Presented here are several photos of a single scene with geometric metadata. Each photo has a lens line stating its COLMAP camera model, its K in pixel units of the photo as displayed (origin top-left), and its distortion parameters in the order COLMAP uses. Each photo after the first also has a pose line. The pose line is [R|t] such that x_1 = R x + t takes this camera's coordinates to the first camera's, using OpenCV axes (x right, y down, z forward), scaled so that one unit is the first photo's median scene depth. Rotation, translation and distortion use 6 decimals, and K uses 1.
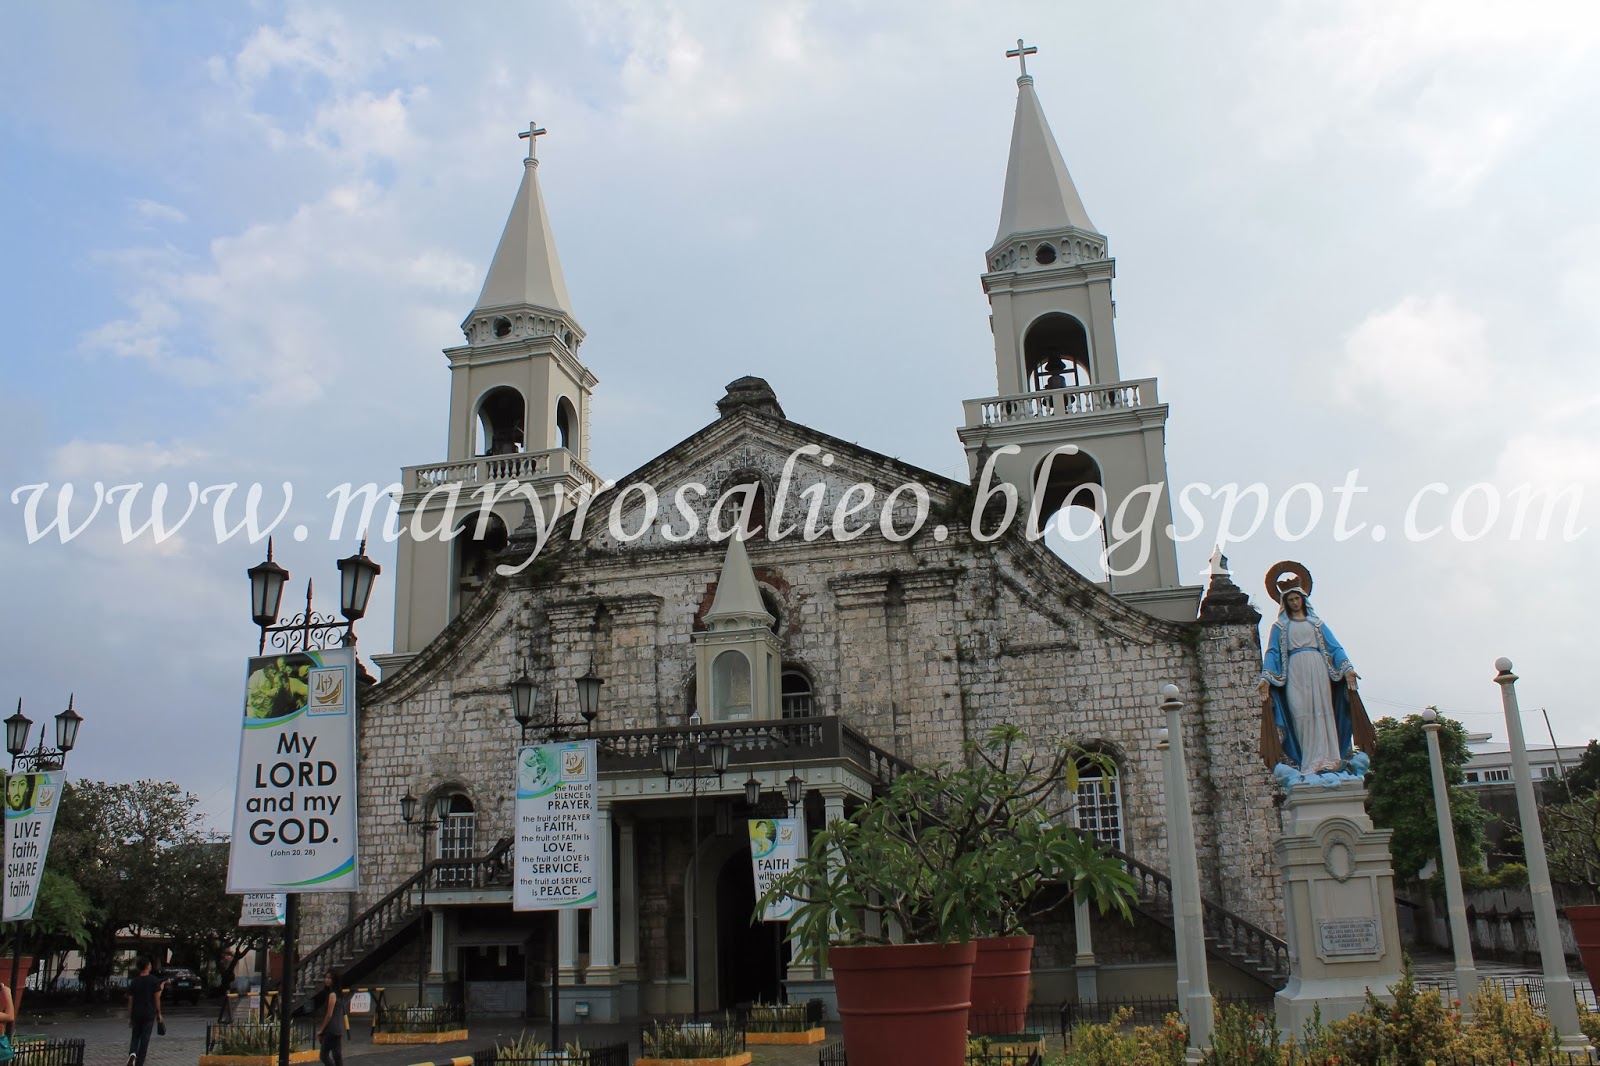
lens RADIAL K [[1336.0, 0, 800.0], [0, 1336.0, 533.0], [0, 0, 1]] dist [-0.116764, -0.001896]
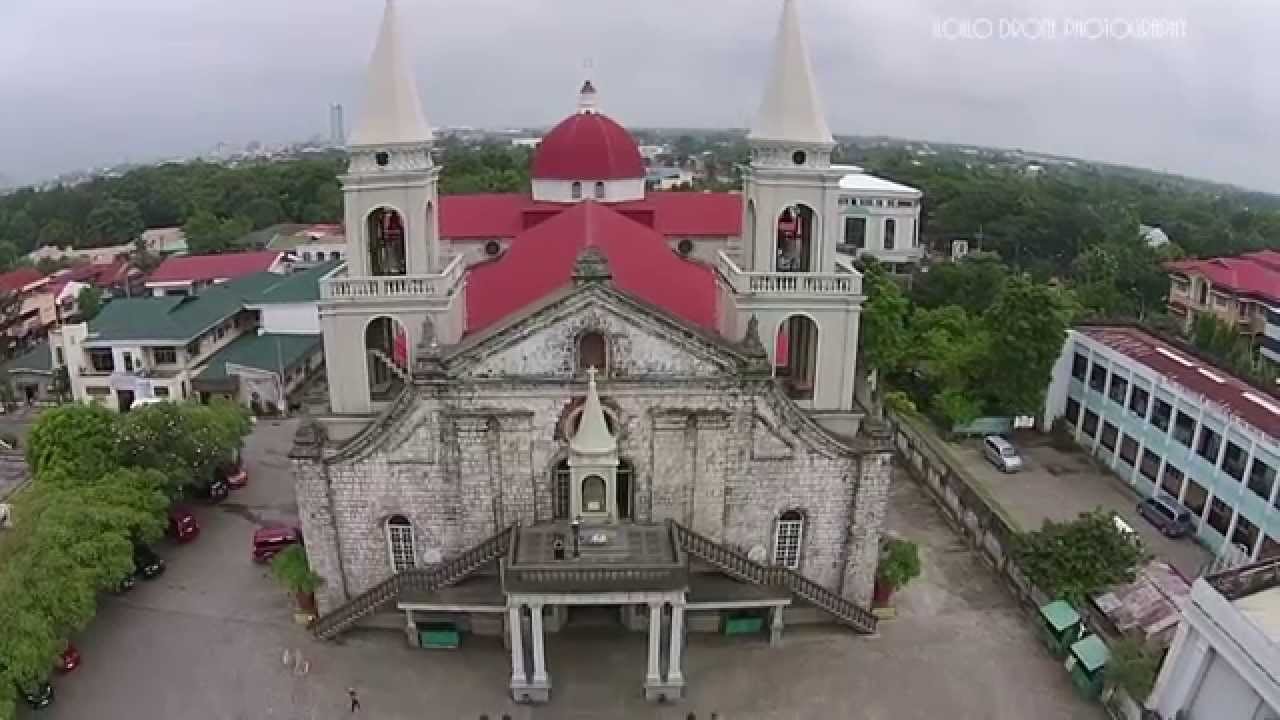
lens RADIAL K [[812.1, 0, 613.2], [0, 812.1, 363.2], [0, 0, 1]] dist [-0.320317, 0.000212]
pose [[0.965556, -0.039522, 0.257178, -0.253066], [-0.106625, 0.841497, 0.529636, -0.494169], [-0.237347, -0.538815, 0.808298, 0.288626]]
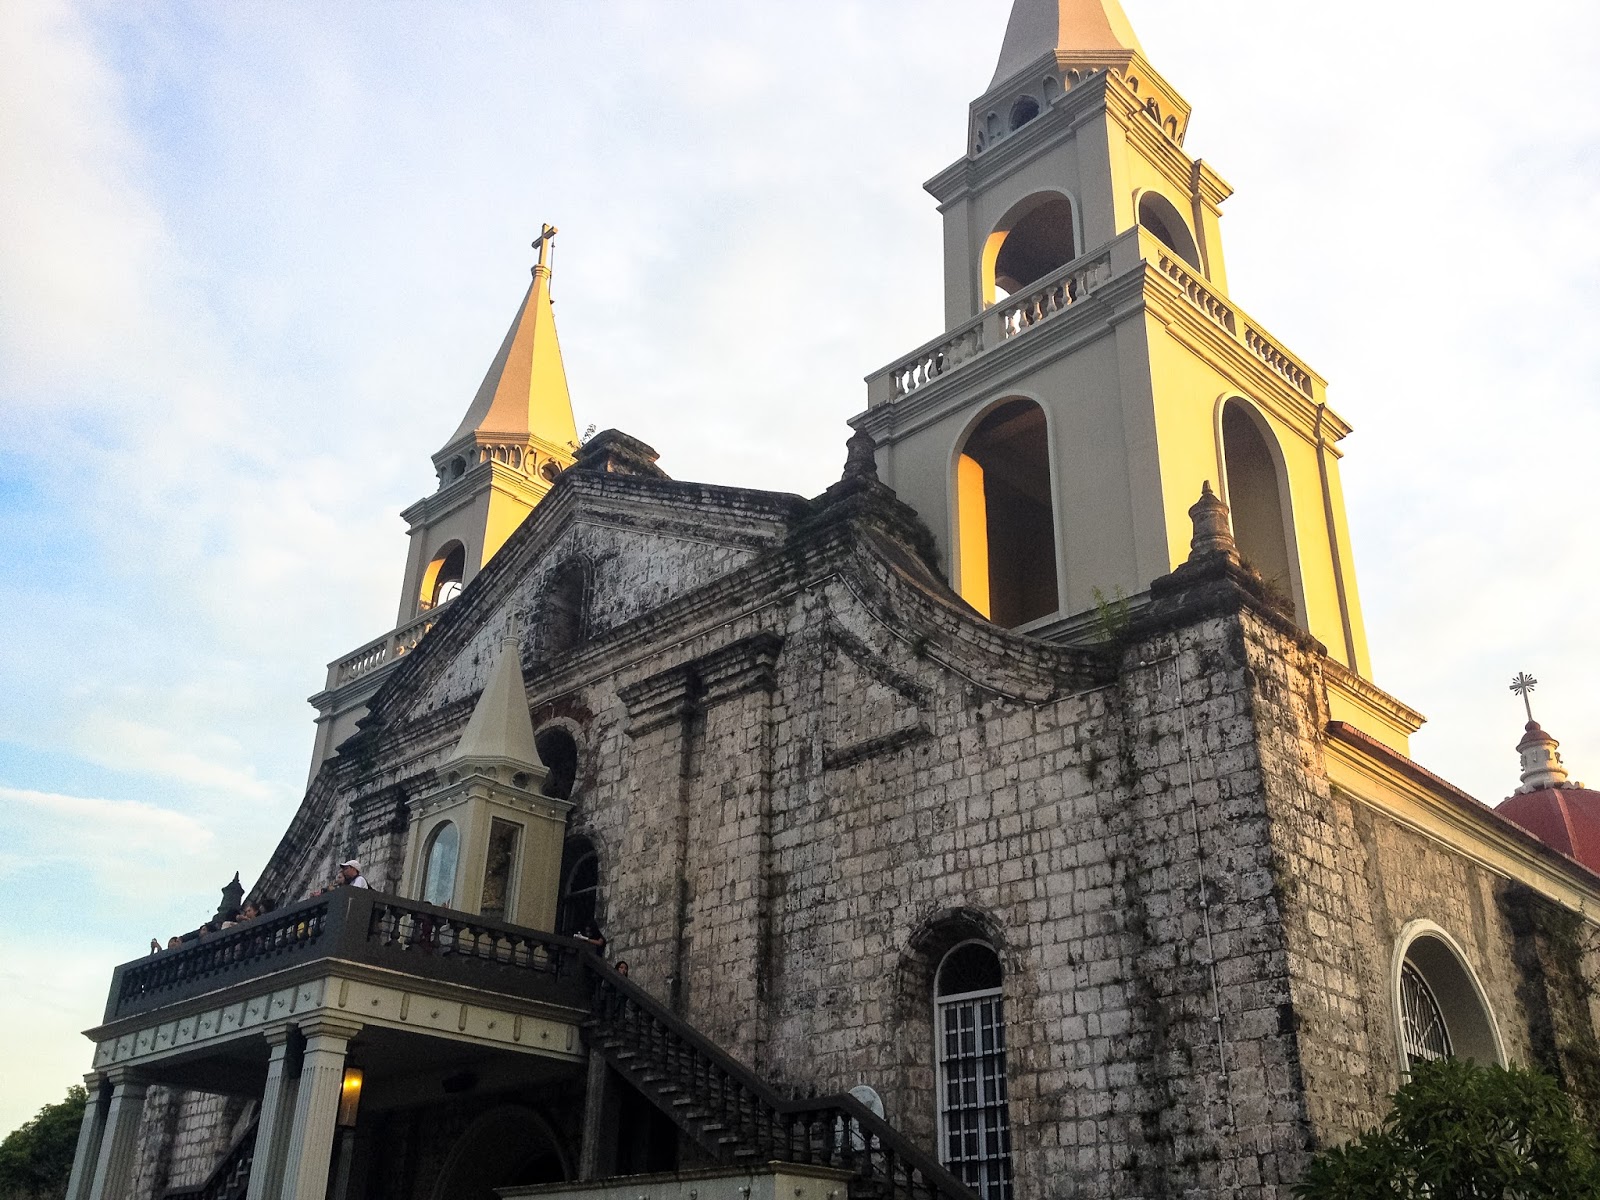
lens RADIAL K [[1460.6, 0, 800.0], [0, 1460.6, 600.0], [0, 0, 1]] dist [0.110493, -0.228241]
pose [[0.853175, -0.192120, -0.484956, 0.423680], [0.105075, 0.973943, -0.200982, 0.136295], [0.510932, 0.120517, 0.851131, 0.458682]]
